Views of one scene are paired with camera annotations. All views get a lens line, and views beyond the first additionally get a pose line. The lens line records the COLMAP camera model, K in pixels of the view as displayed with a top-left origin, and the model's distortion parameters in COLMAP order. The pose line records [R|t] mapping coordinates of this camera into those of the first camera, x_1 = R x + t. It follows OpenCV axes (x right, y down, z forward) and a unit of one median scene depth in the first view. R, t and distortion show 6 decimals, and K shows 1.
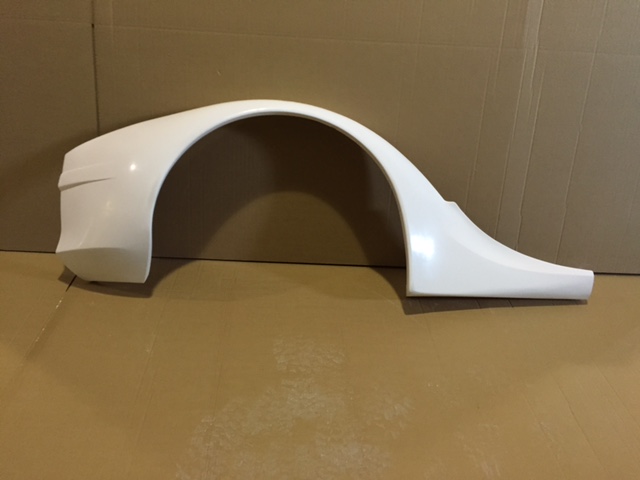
lens RADIAL K [[538.3, 0, 324.1], [0, 538.3, 237.4], [0, 0, 1]] dist [0.038310, -0.081104]
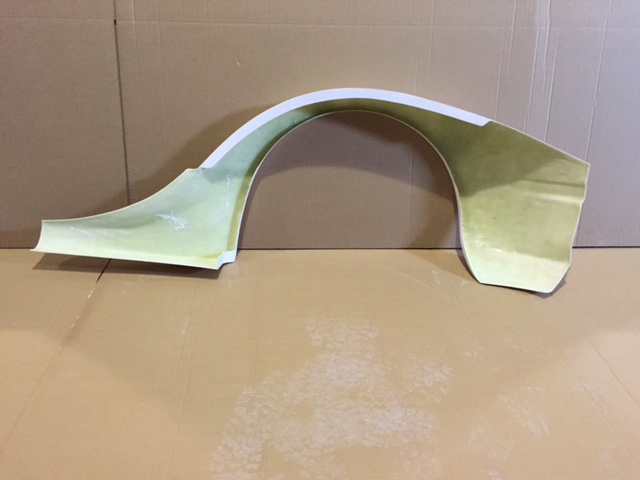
lens RADIAL K [[538.3, 0, 323.0], [0, 538.3, 239.4], [0, 0, 1]] dist [0.038310, -0.081104]
pose [[0.998851, -0.047045, -0.009173, -0.048390], [0.046596, 0.997936, -0.044190, 0.092028], [0.011233, 0.043712, 0.998981, -0.004554]]
